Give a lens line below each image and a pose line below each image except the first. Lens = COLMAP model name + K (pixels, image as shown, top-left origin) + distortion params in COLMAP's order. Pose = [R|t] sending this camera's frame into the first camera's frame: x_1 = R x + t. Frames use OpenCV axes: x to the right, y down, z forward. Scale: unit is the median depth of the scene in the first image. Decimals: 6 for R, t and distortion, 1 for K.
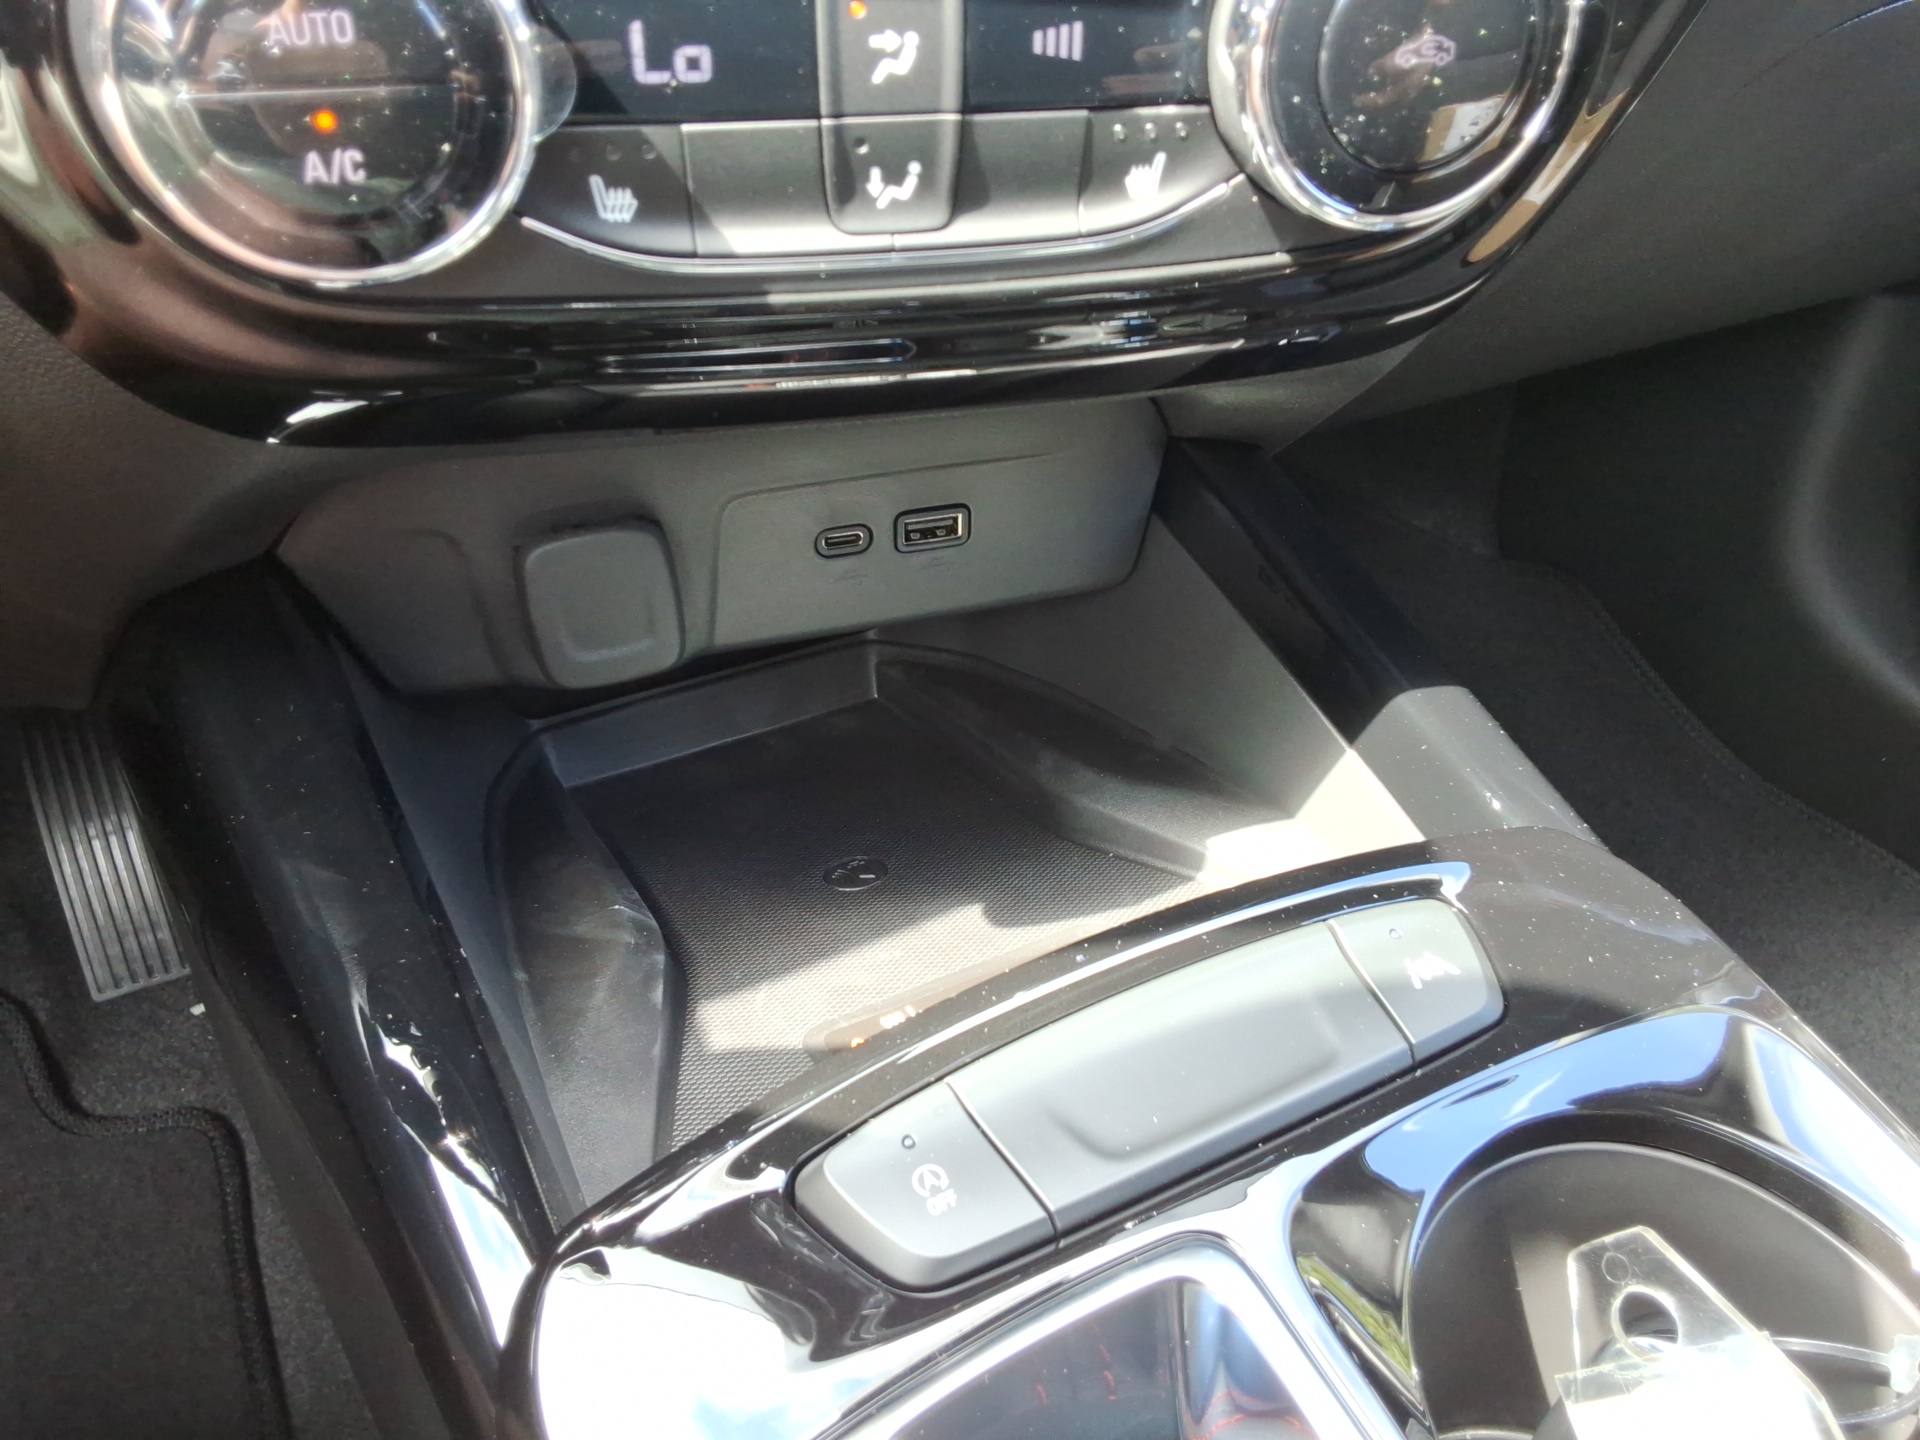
lens RADIAL K [[1569.8, 0, 983.0], [0, 1569.8, 719.6], [0, 0, 1]] dist [0.099124, -0.134215]
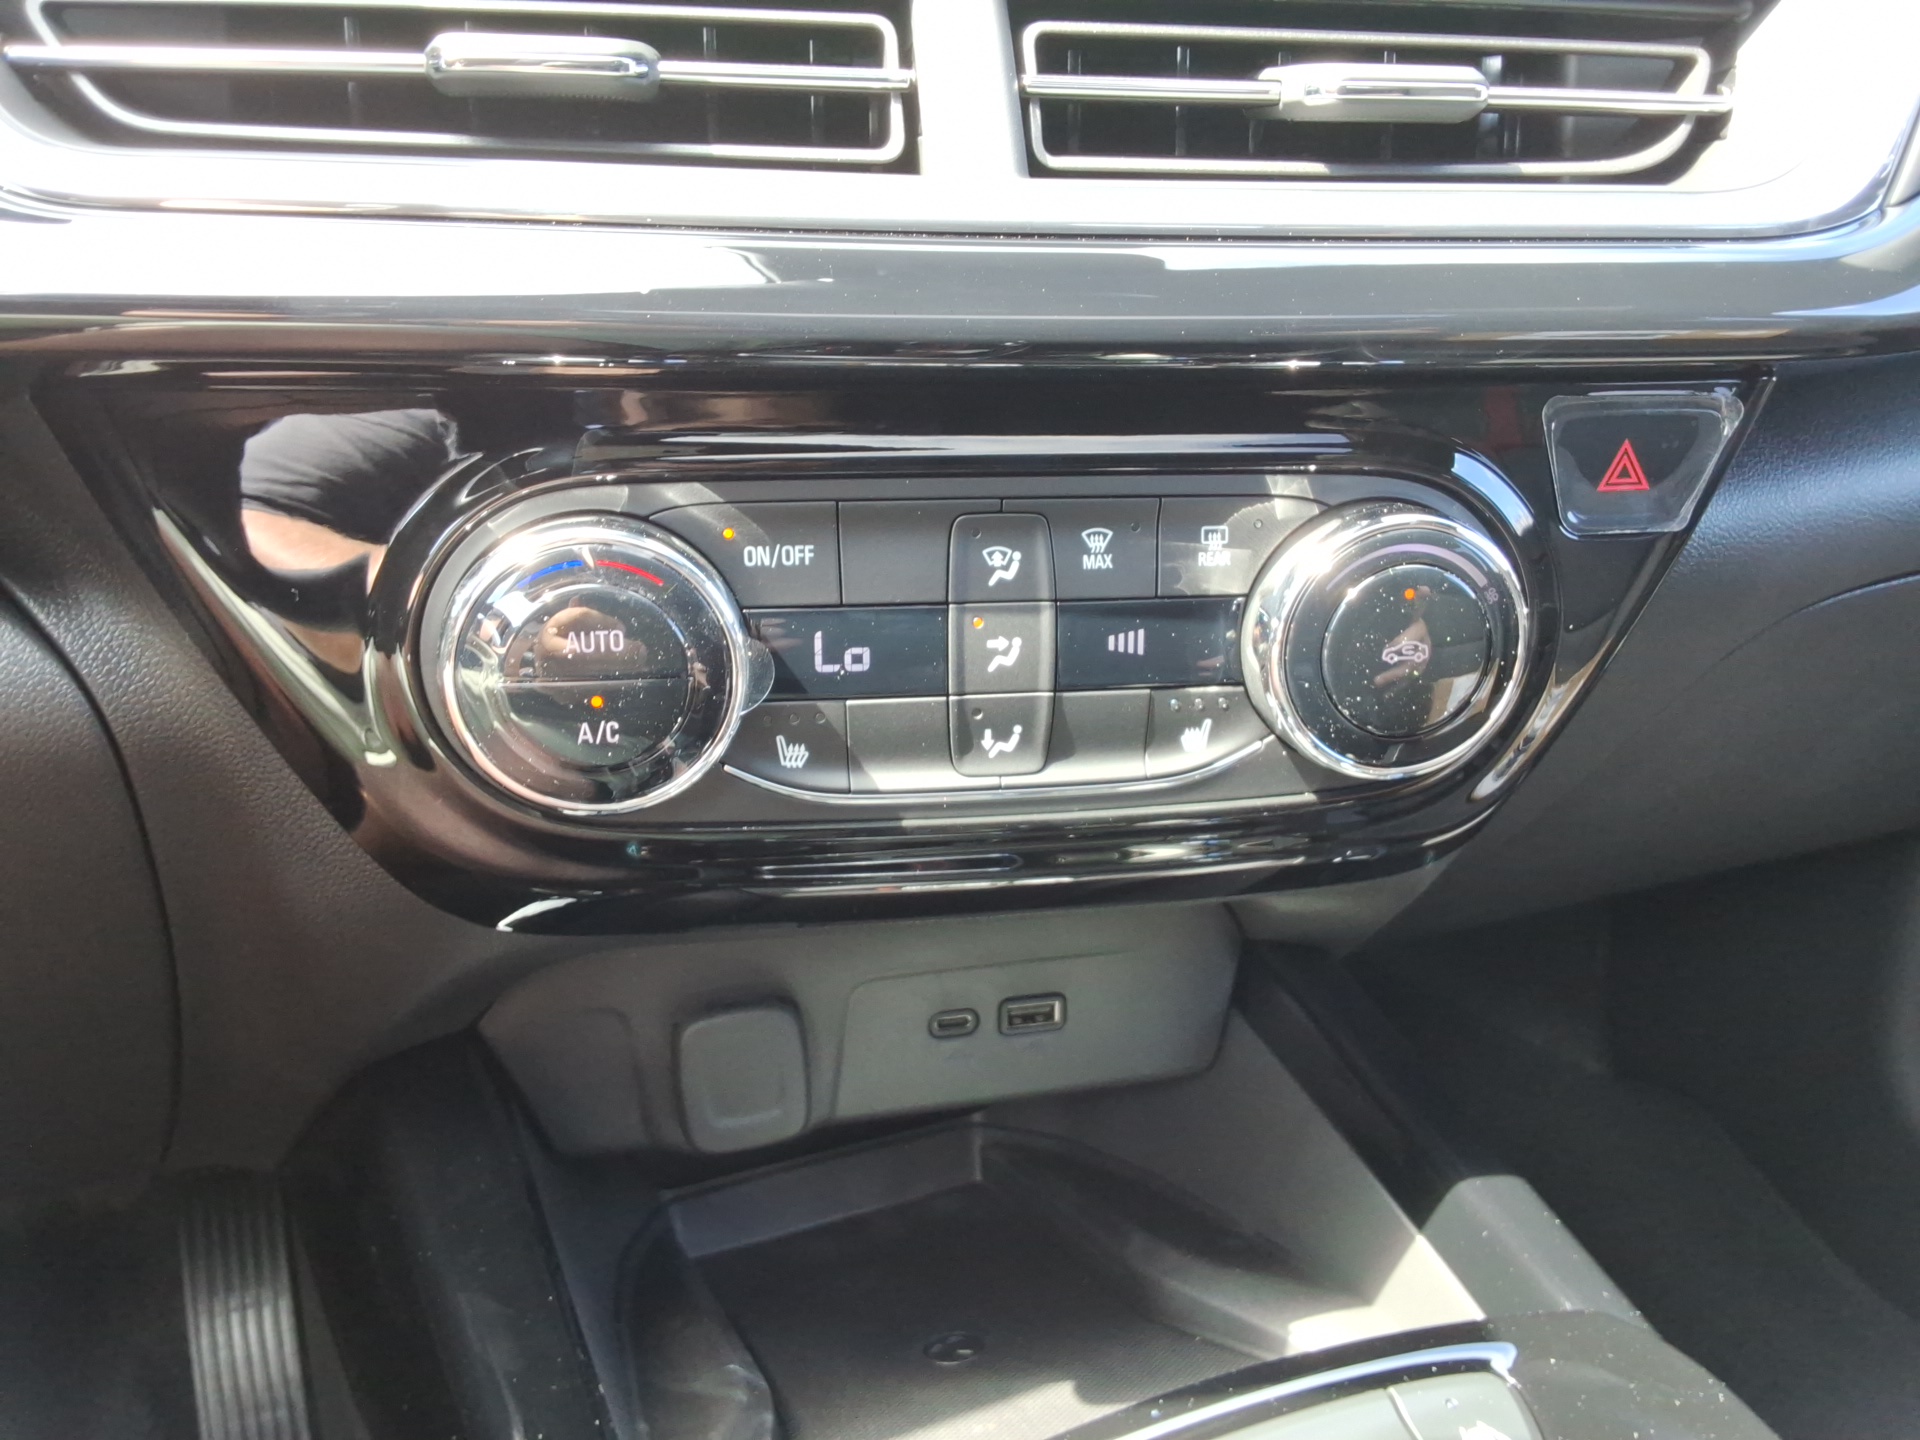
lens RADIAL K [[1569.8, 0, 984.7], [0, 1569.8, 692.5], [0, 0, 1]] dist [0.099124, -0.134215]
pose [[0.997245, 0.006572, -0.073893, 0.018624], [-0.030399, 0.944801, -0.326232, 0.036380], [0.067670, 0.327580, 0.942397, -0.175724]]
